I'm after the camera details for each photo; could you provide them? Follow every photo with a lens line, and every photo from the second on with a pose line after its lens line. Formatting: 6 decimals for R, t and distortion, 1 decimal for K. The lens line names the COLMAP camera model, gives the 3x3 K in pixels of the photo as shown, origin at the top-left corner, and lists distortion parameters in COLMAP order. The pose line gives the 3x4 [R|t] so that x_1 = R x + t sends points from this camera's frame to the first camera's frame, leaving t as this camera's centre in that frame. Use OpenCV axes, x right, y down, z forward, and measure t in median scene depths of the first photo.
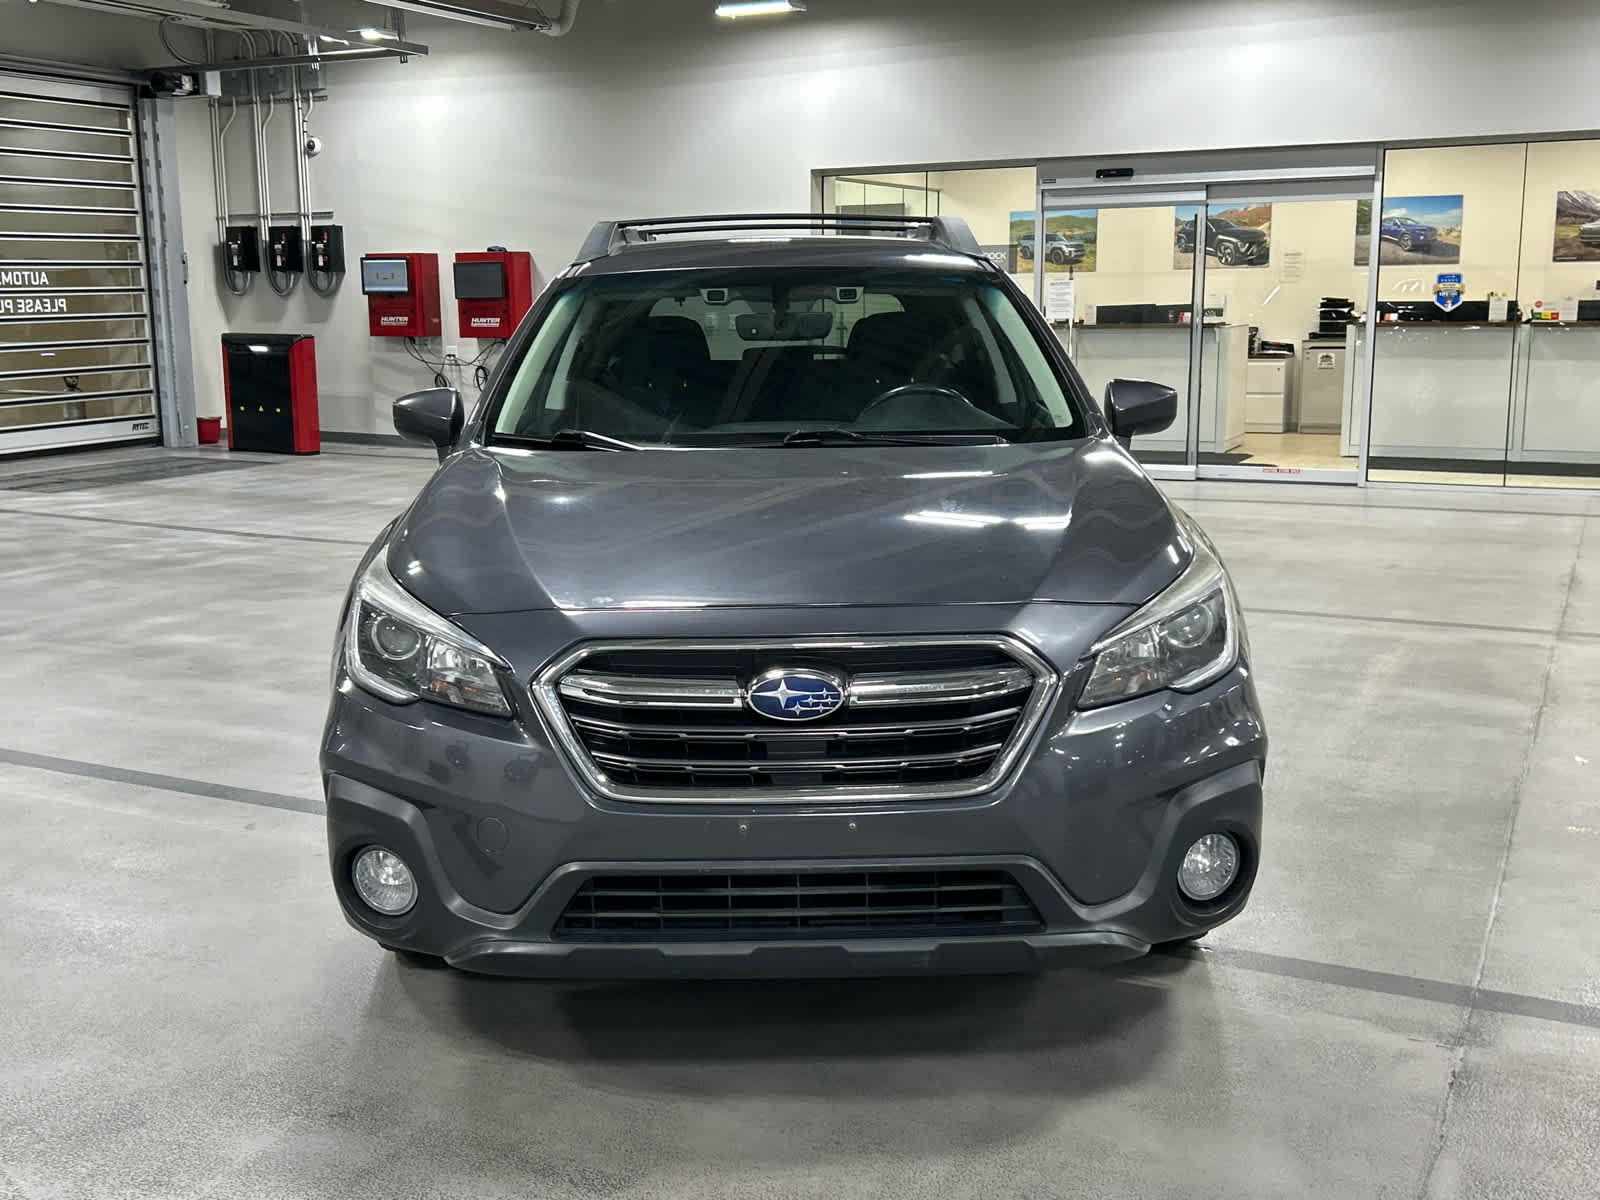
lens RADIAL K [[1699.8, 0, 782.4], [0, 1699.8, 571.9], [0, 0, 1]] dist [0.124077, -0.249740]
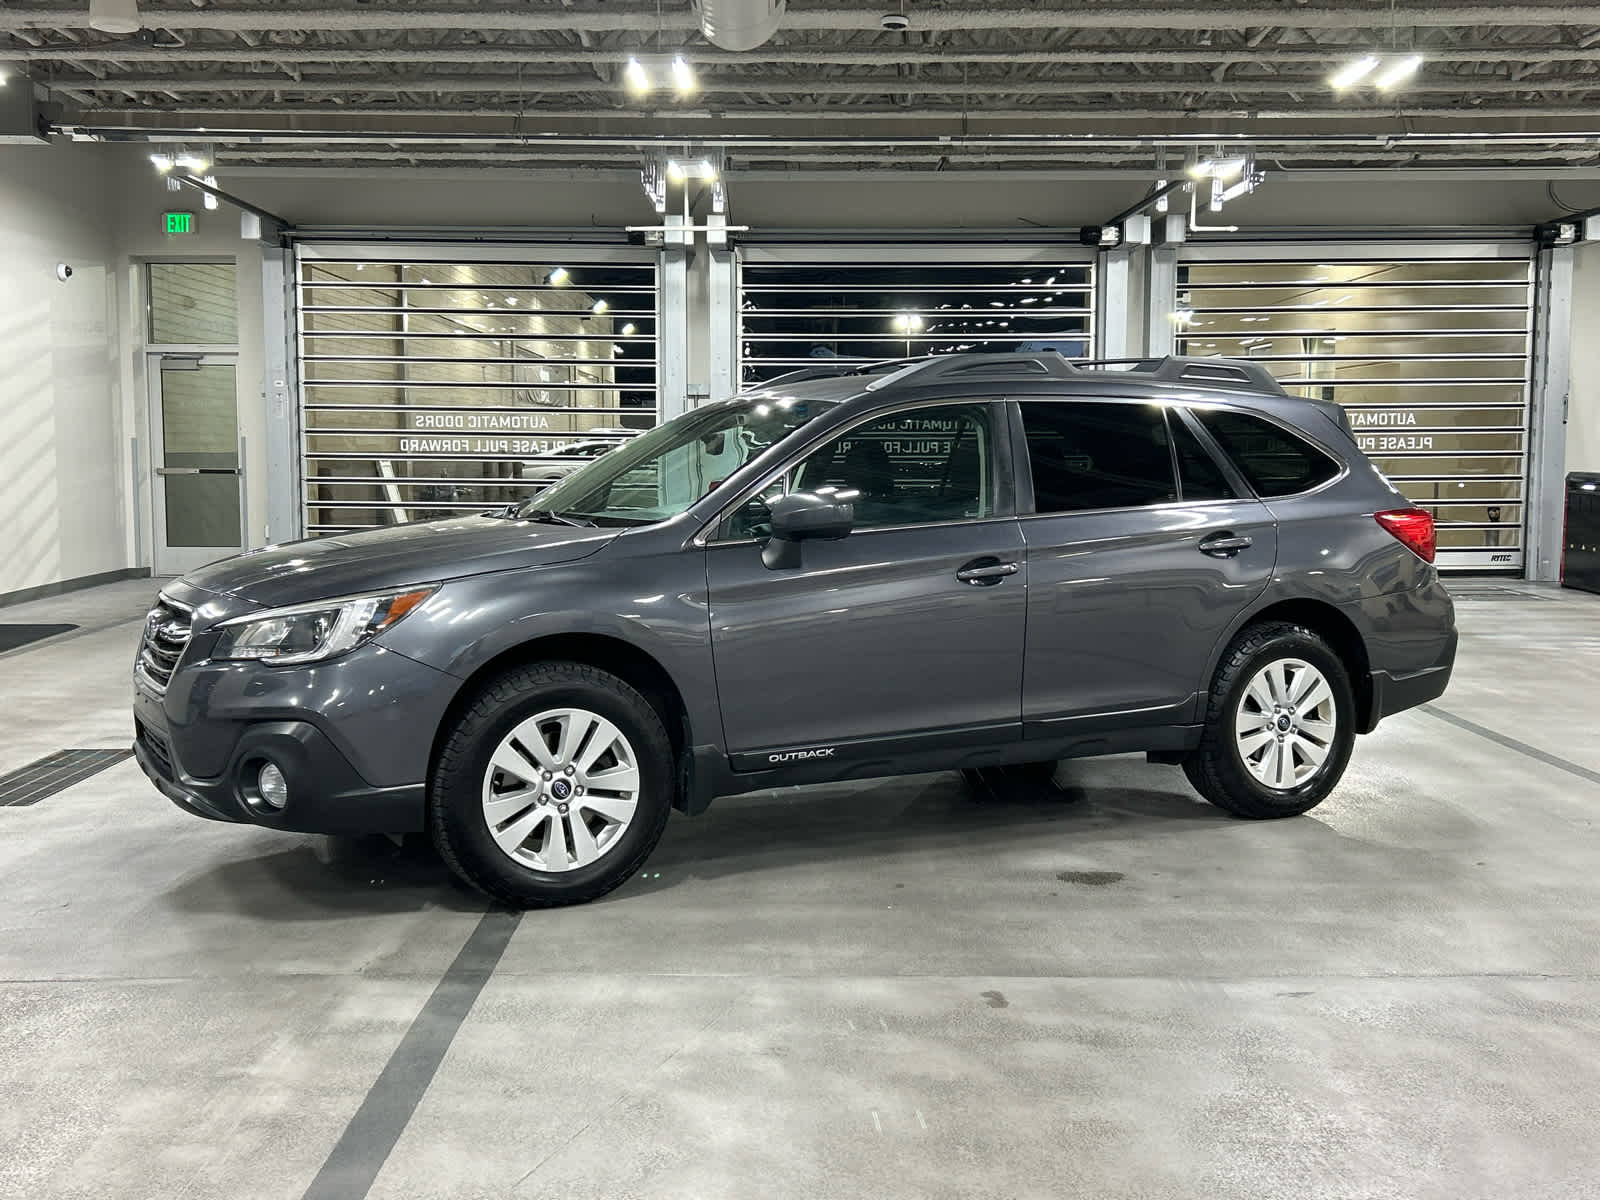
lens RADIAL K [[1687.7, 0, 781.1], [0, 1687.7, 596.4], [0, 0, 1]] dist [0.141009, -0.334553]
pose [[0.454913, 0.091325, -0.885841, 1.473097], [-0.152142, 0.988074, 0.023734, -0.080804], [0.877443, 0.123977, 0.463382, 0.556366]]
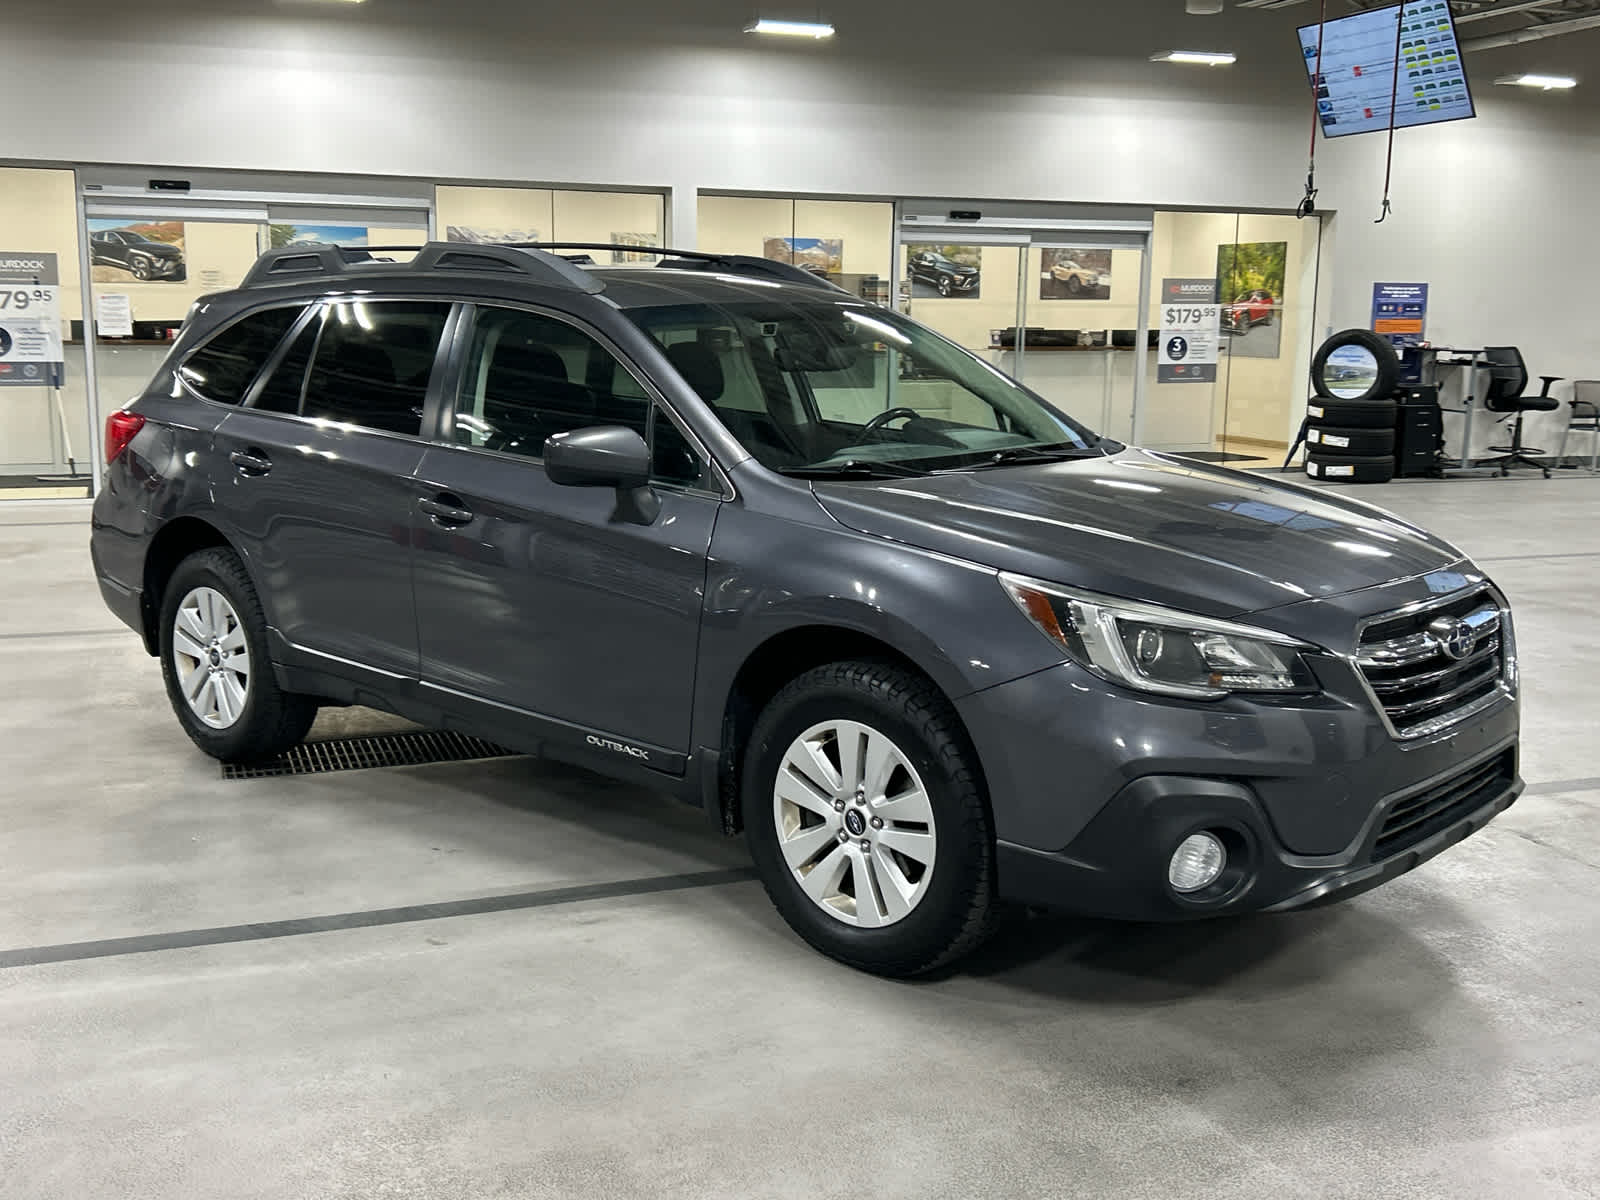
lens RADIAL K [[1687.7, 0, 781.1], [0, 1687.7, 596.4], [0, 0, 1]] dist [0.141009, -0.334553]
pose [[0.674753, -0.107311, 0.730201, -0.997737], [0.101519, 0.993464, 0.052190, -0.063947], [-0.731029, 0.038914, 0.681236, 0.358452]]
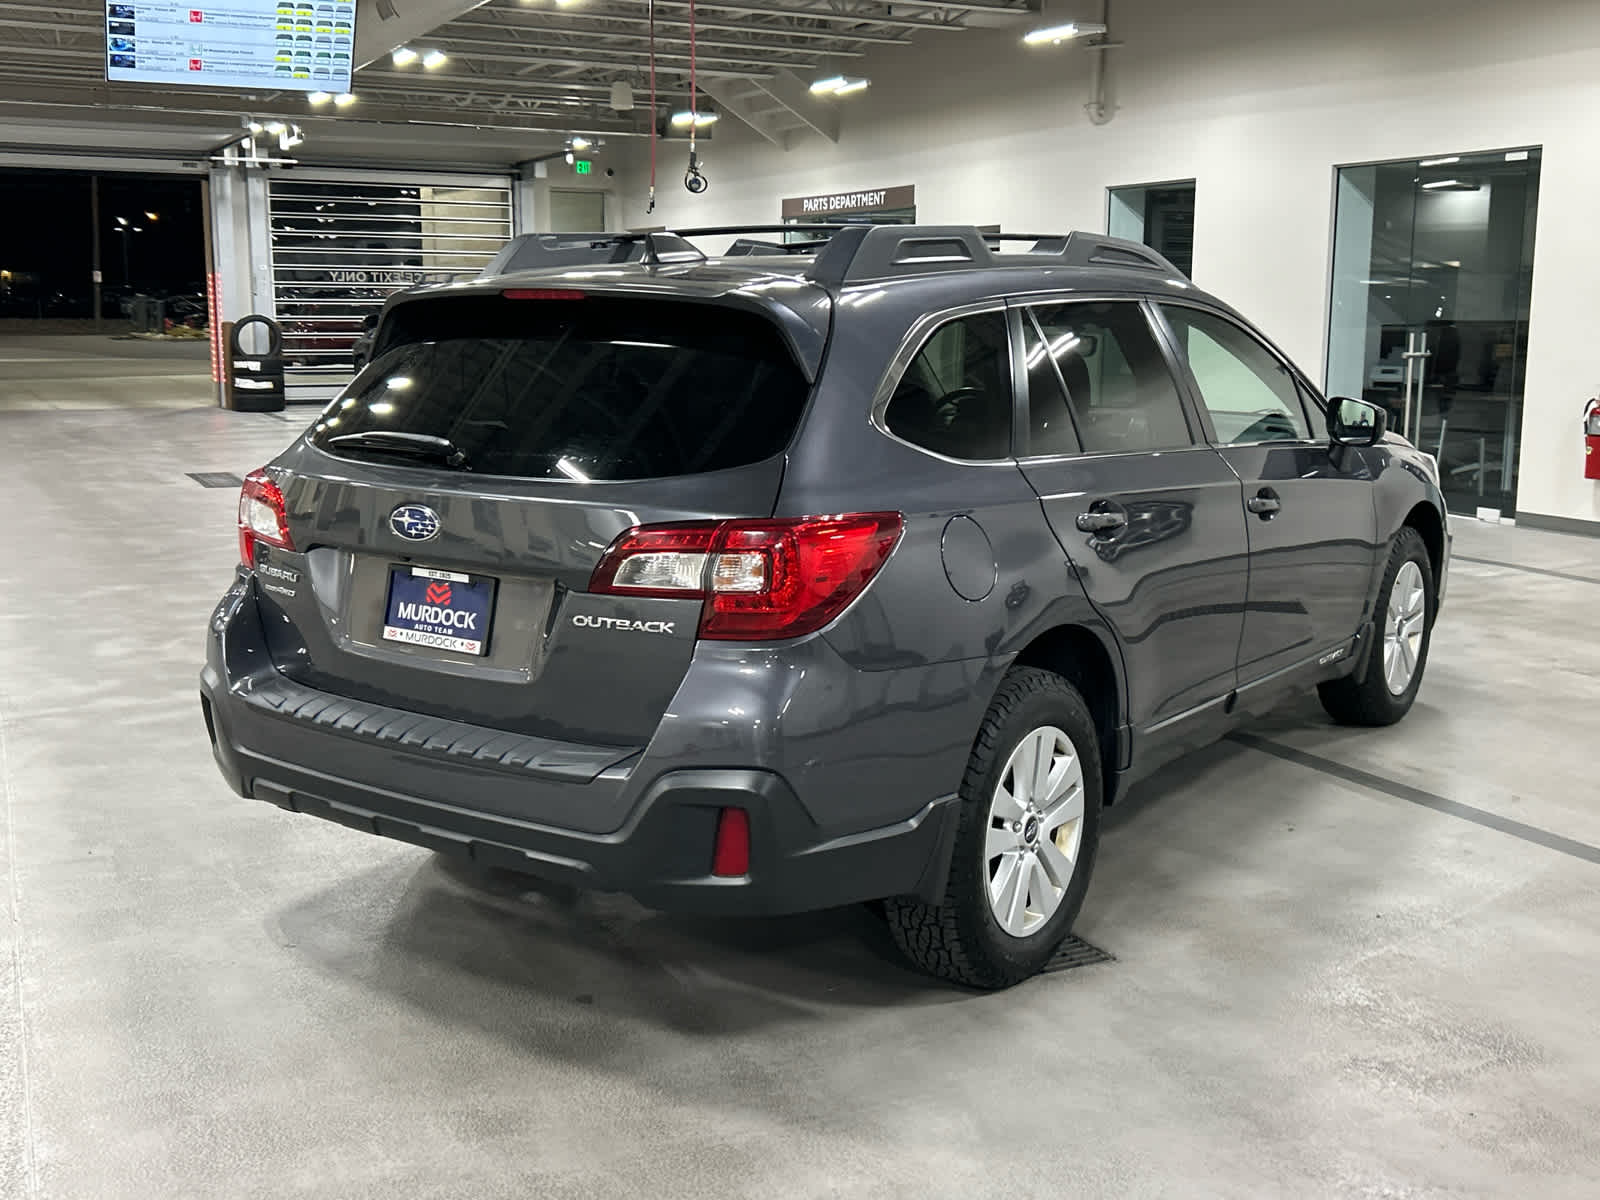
lens RADIAL K [[1699.8, 0, 782.4], [0, 1699.8, 571.9], [0, 0, 1]] dist [0.124077, -0.249740]
pose [[-0.806806, -0.088078, 0.584214, -0.704734], [0.100090, 0.954156, 0.282078, -0.438557], [-0.582276, 0.286056, -0.761003, 2.598656]]
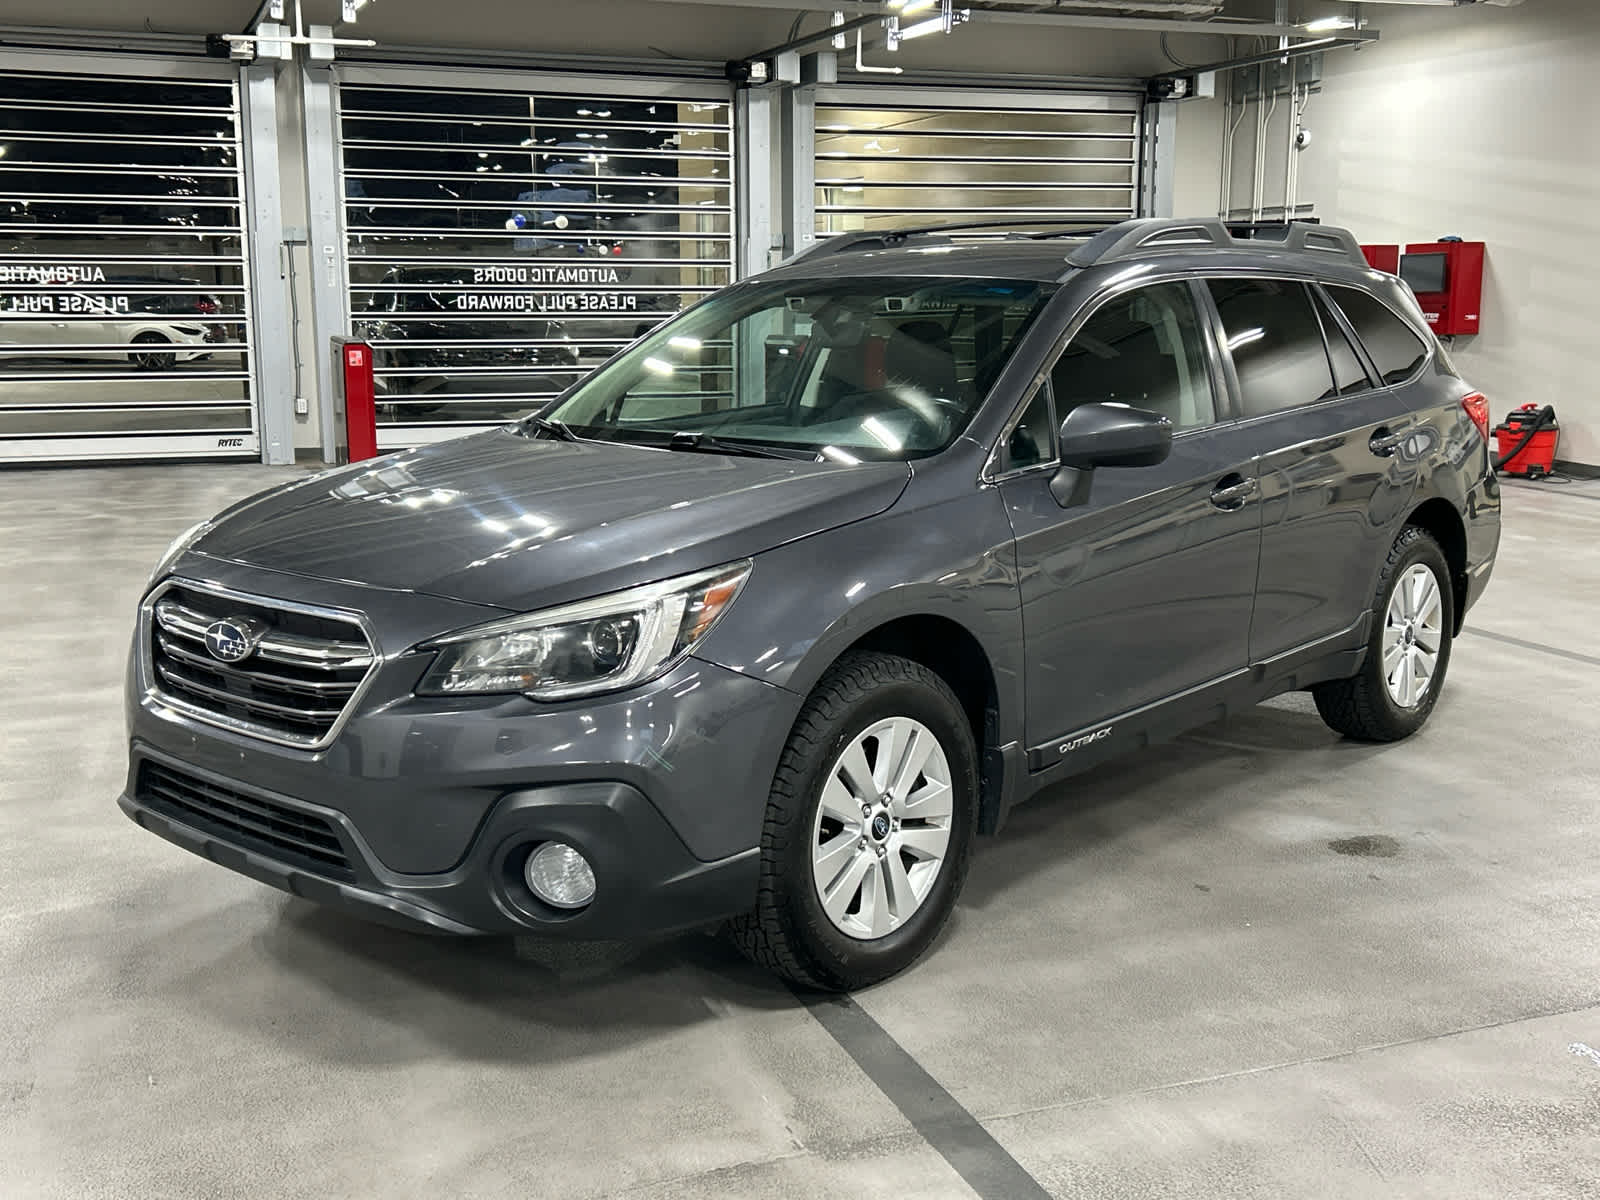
lens RADIAL K [[1687.7, 0, 781.1], [0, 1687.7, 596.4], [0, 0, 1]] dist [0.141009, -0.334553]
pose [[0.738651, 0.131866, -0.661065, 0.822110], [-0.117288, 0.990862, 0.066599, -0.063545], [0.663806, 0.028342, 0.747367, 0.269946]]
